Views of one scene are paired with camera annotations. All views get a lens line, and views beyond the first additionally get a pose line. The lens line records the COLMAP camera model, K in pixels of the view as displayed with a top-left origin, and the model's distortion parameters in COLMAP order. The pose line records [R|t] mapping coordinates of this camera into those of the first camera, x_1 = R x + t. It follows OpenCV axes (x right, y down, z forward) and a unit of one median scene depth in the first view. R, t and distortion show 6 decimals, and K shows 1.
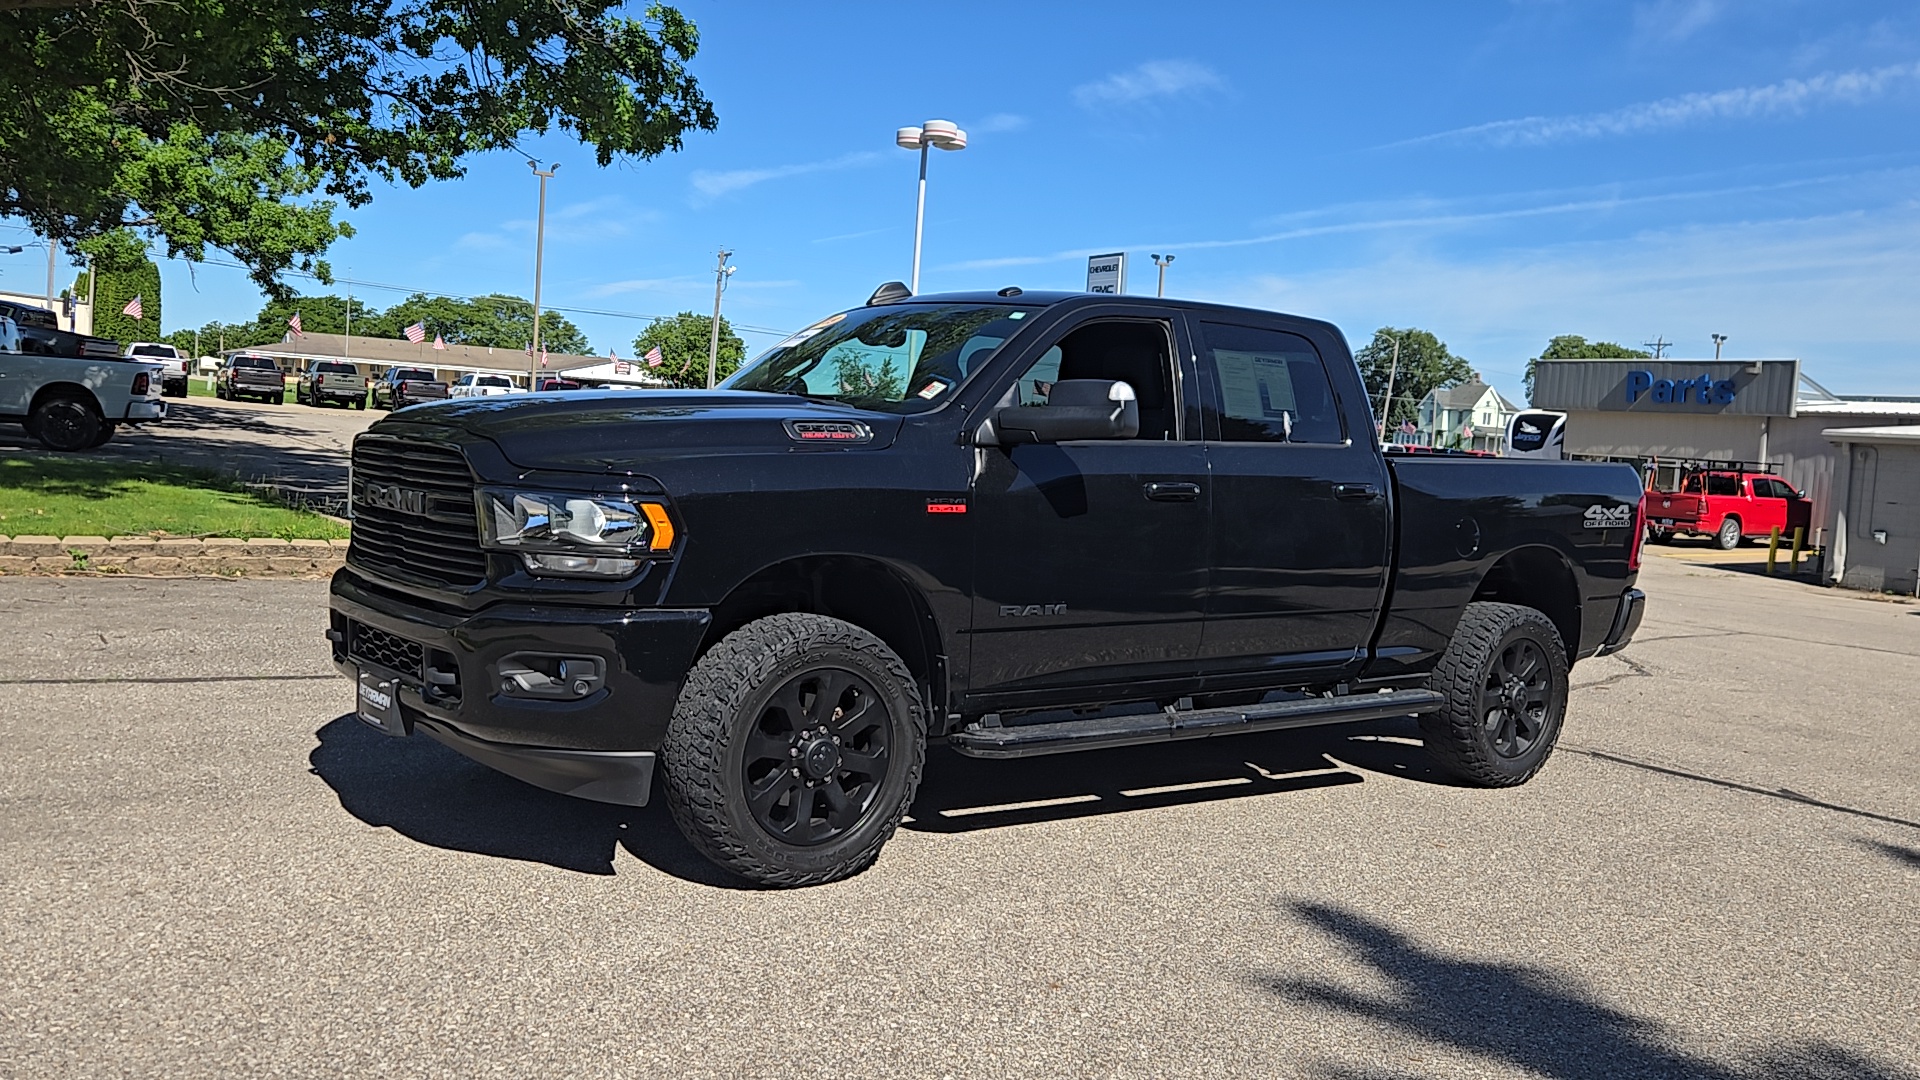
lens RADIAL K [[1611.6, 0, 960.0], [0, 1611.6, 540.0], [0, 0, 1]] dist [0.037272, -0.054075]
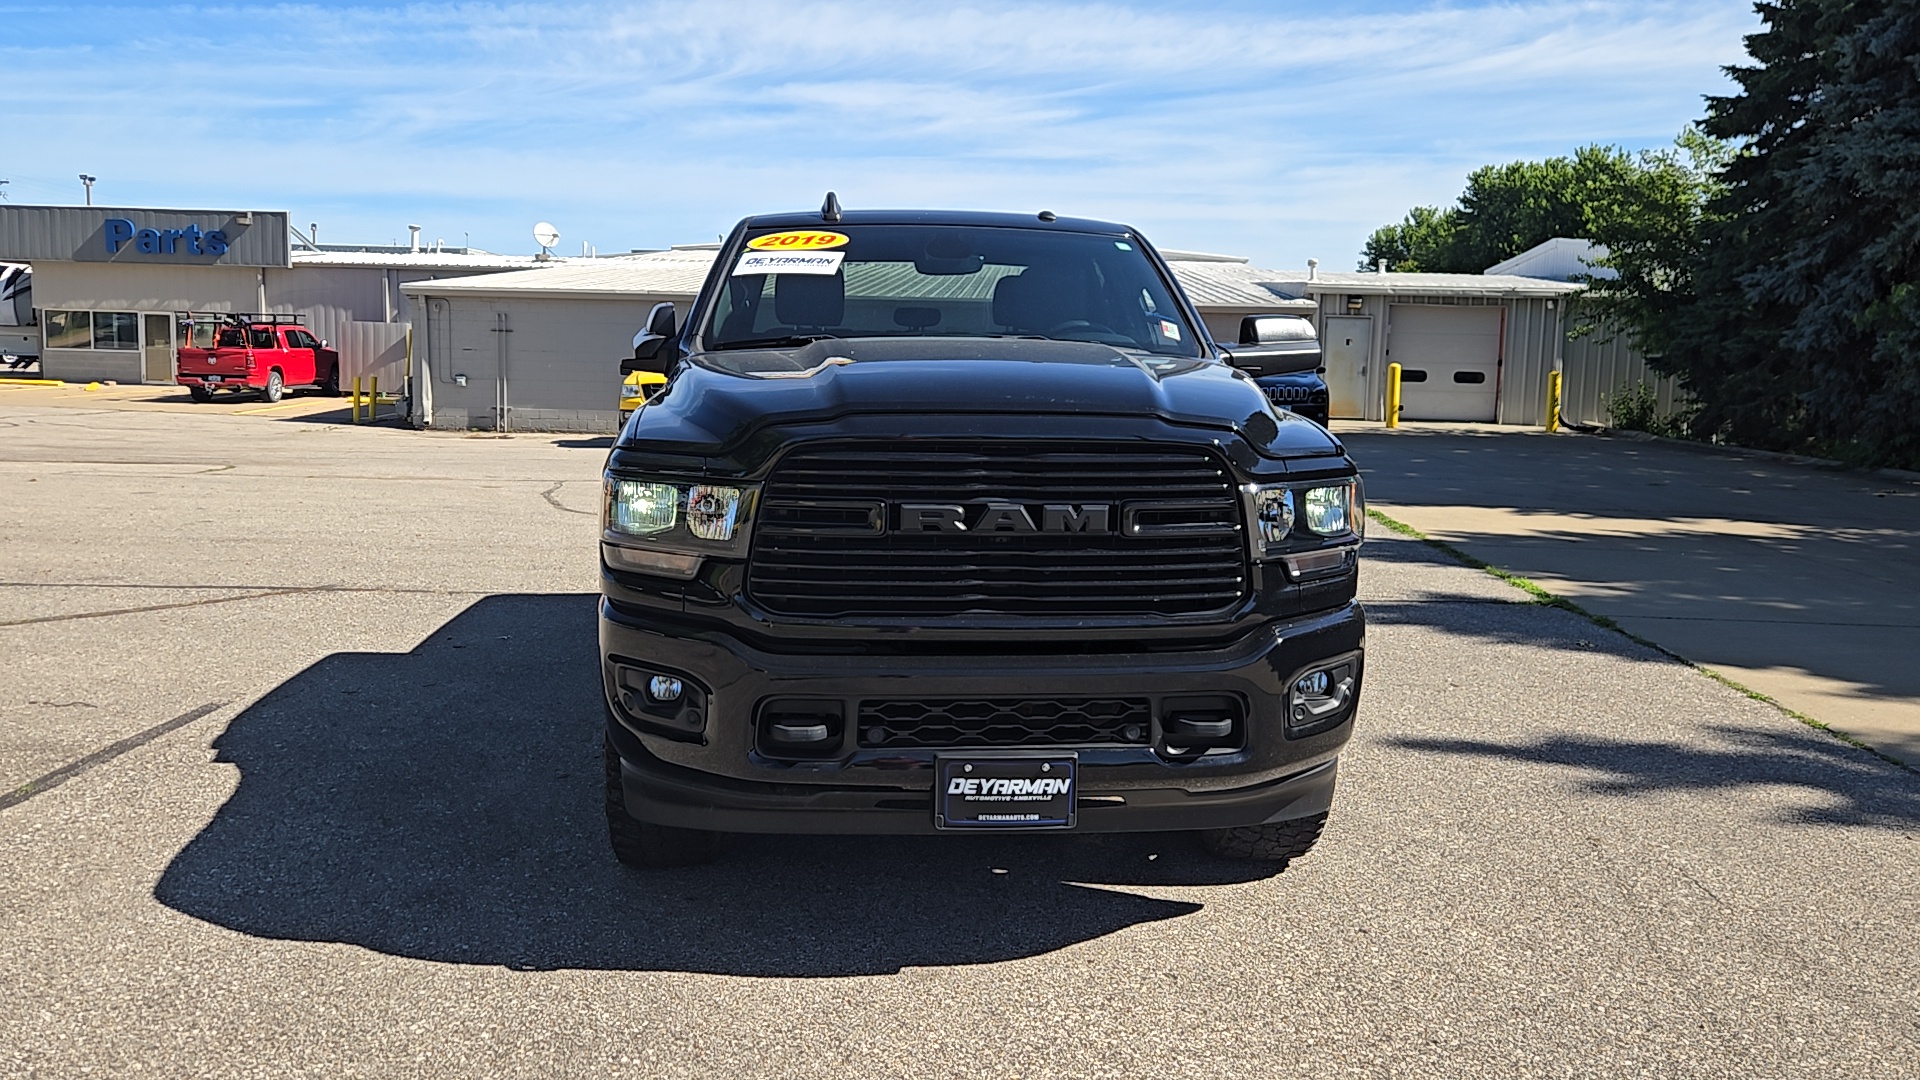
lens RADIAL K [[1608.2, 0, 960.0], [0, 1608.2, 540.0], [0, 0, 1]] dist [-0.003415, 0.005851]
pose [[0.544205, -0.150770, 0.825293, -0.136909], [0.067728, 0.988404, 0.135908, -0.016415], [-0.836214, -0.018067, 0.548106, 0.088576]]
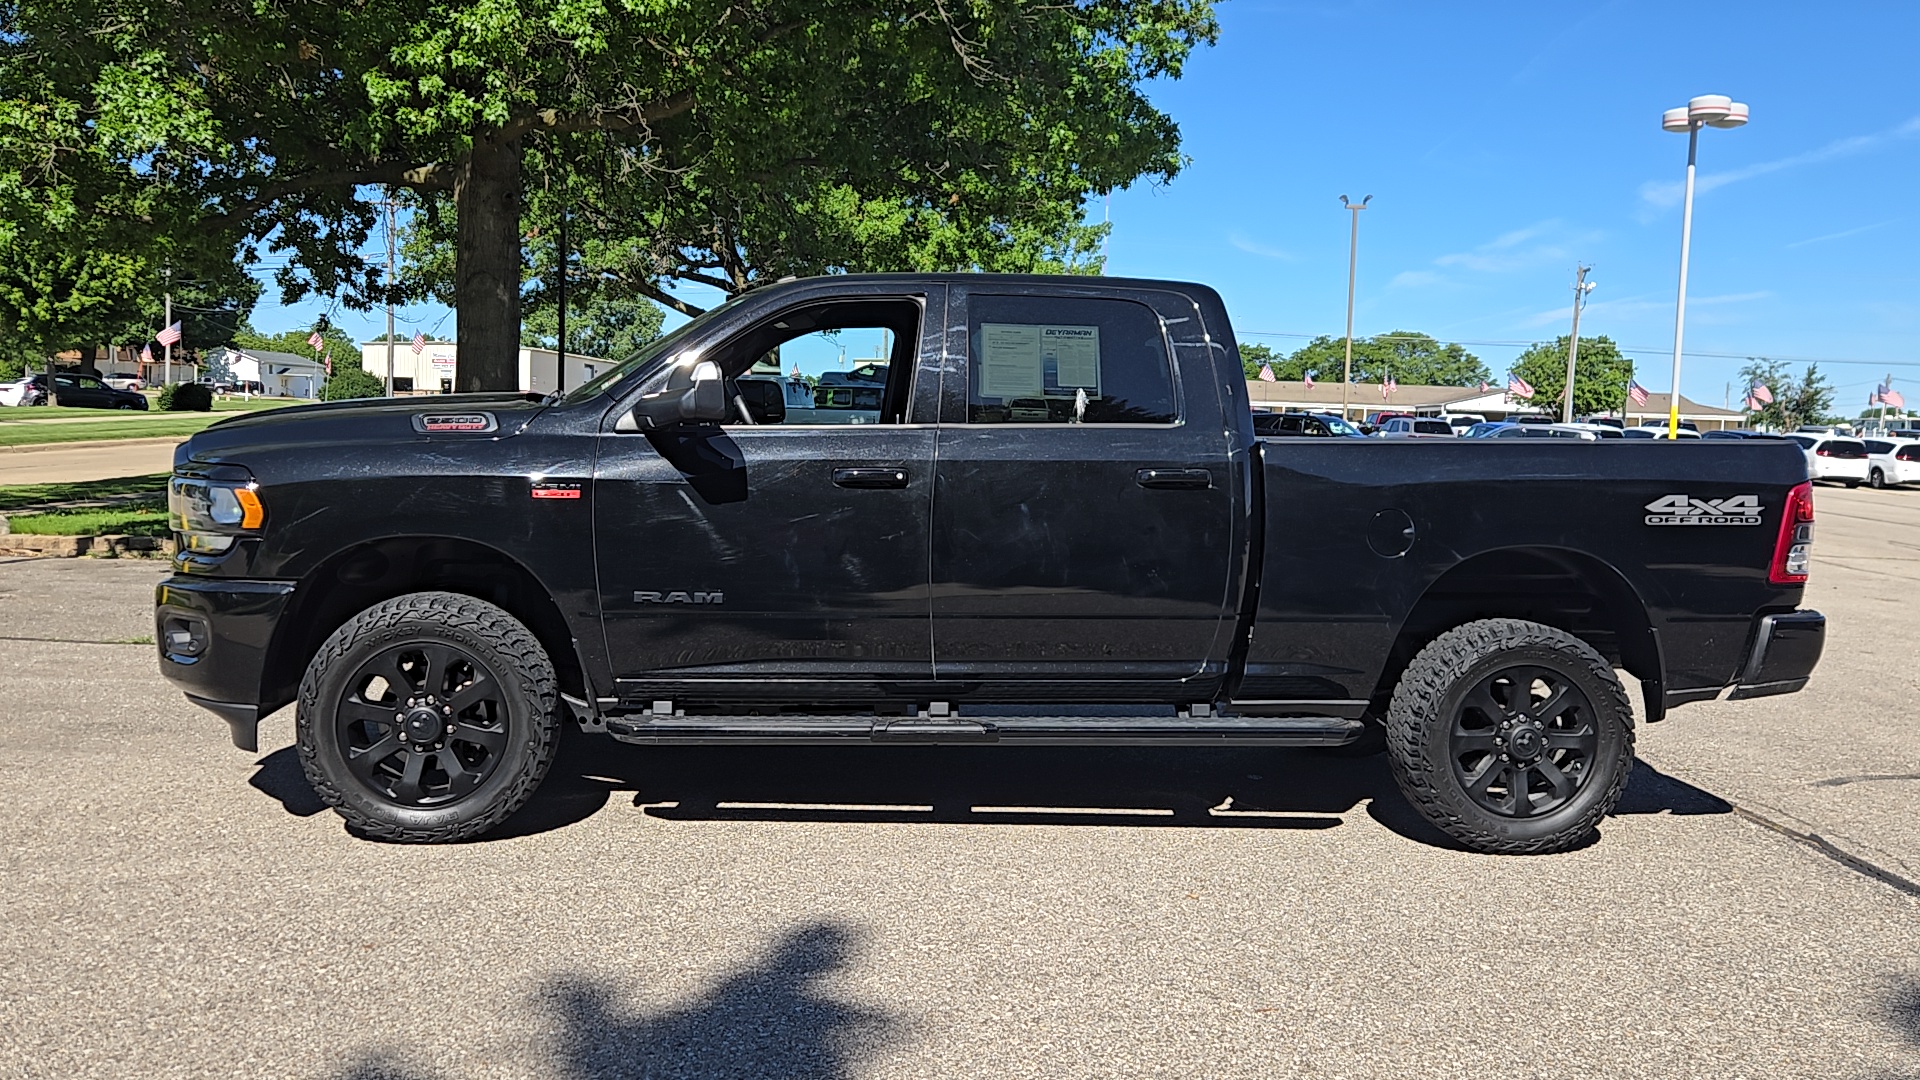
lens RADIAL K [[1611.6, 0, 960.0], [0, 1611.6, 540.0], [0, 0, 1]] dist [0.037272, -0.054075]
pose [[0.840084, 0.000194, -0.542457, 0.111433], [-0.012915, 0.999724, -0.019644, 0.003904], [0.542303, 0.023508, 0.839854, 0.039568]]
